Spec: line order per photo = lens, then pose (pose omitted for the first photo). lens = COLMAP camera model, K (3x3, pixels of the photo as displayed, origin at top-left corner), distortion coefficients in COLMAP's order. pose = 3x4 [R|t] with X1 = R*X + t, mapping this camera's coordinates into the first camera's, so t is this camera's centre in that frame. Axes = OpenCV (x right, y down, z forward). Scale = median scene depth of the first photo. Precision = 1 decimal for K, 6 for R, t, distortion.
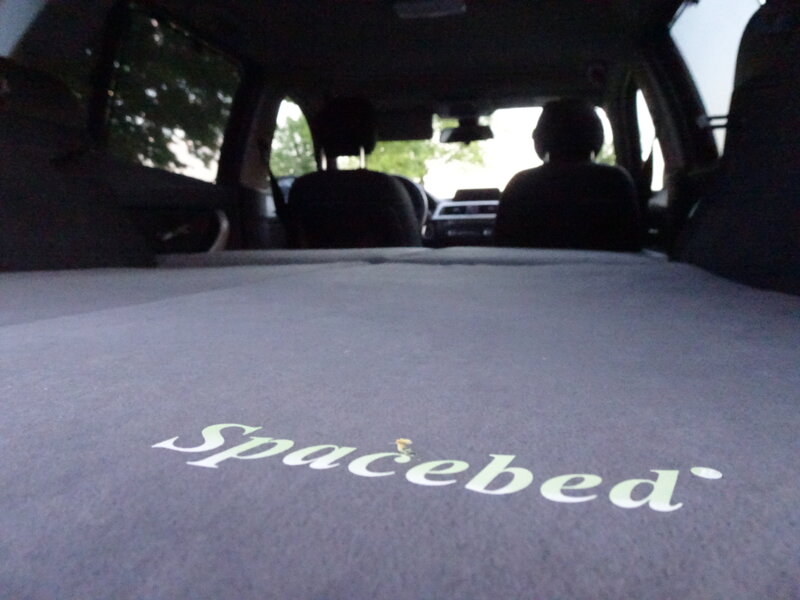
lens RADIAL K [[565.1, 0, 400.0], [0, 565.1, 300.0], [0, 0, 1]] dist [-0.009330, 0.003461]
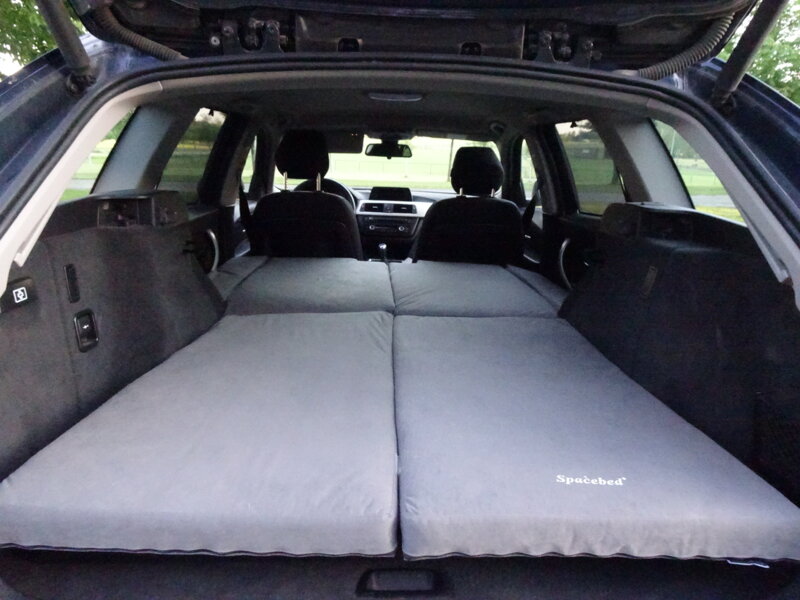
lens RADIAL K [[565.1, 0, 400.0], [0, 565.1, 300.0], [0, 0, 1]] dist [-0.009330, 0.003461]
pose [[0.968031, -0.003477, 0.250805, -0.182591], [-0.027355, 0.992476, 0.119343, -0.128072], [-0.249333, -0.122389, 0.960653, -0.242526]]
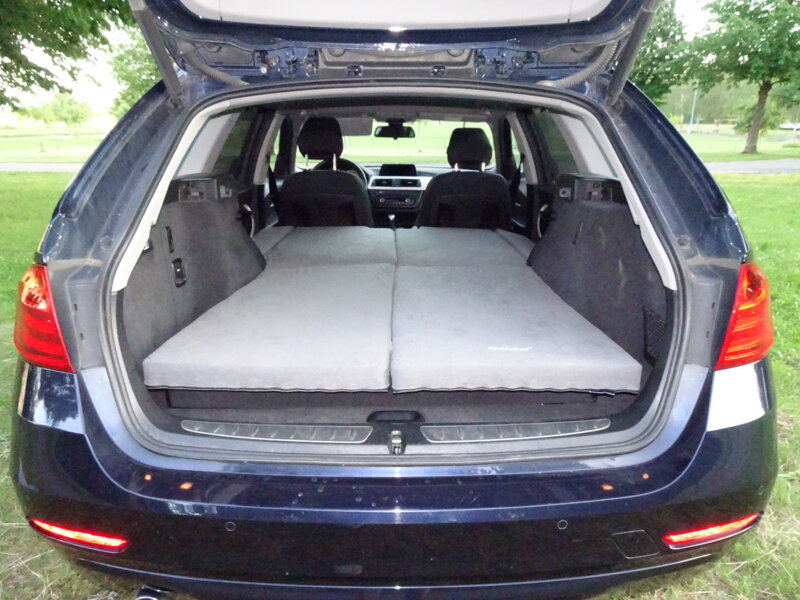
lens RADIAL K [[565.1, 0, 400.0], [0, 565.1, 300.0], [0, 0, 1]] dist [-0.009330, 0.003461]
pose [[0.974919, -0.033428, 0.220036, -0.208462], [-0.002712, 0.986799, 0.161929, -0.118238], [-0.222544, -0.158464, 0.961958, -0.447832]]
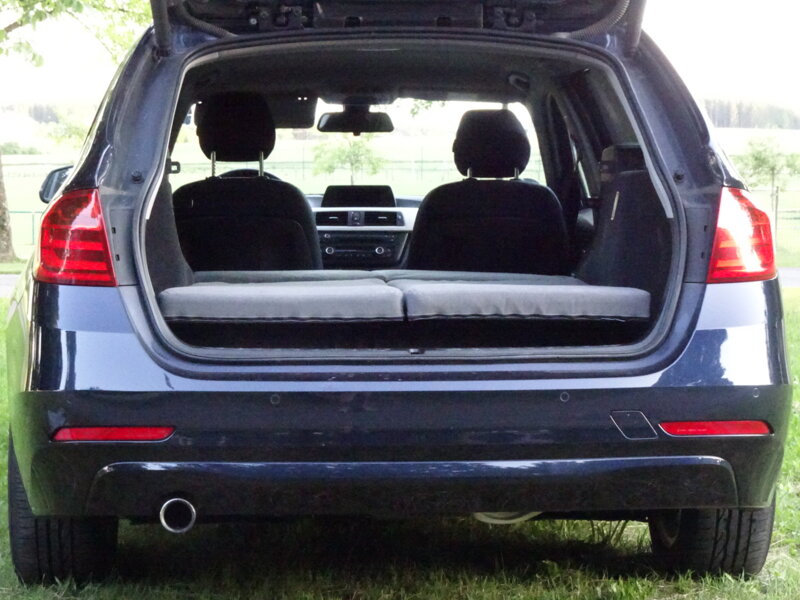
lens RADIAL K [[2012.3, 0, 400.0], [0, 2012.3, 300.0], [0, 0, 1]] dist [-0.079773, -0.538519]
pose [[0.960684, 0.015251, 0.277224, -0.623264], [0.006740, 0.996915, -0.078200, 0.171667], [-0.277561, 0.076994, 0.957618, -1.730792]]
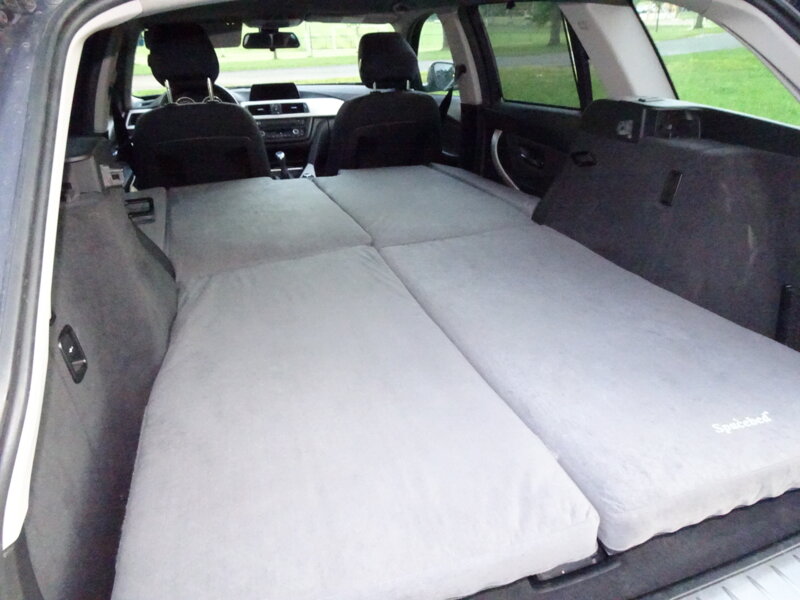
lens RADIAL K [[565.1, 0, 400.0], [0, 565.1, 300.0], [0, 0, 1]] dist [-0.009330, 0.003461]
pose [[0.856008, -0.218158, 0.468676, -0.299413], [0.064876, 0.944762, 0.321273, -0.171870], [-0.512876, -0.244606, 0.822877, -0.114918]]
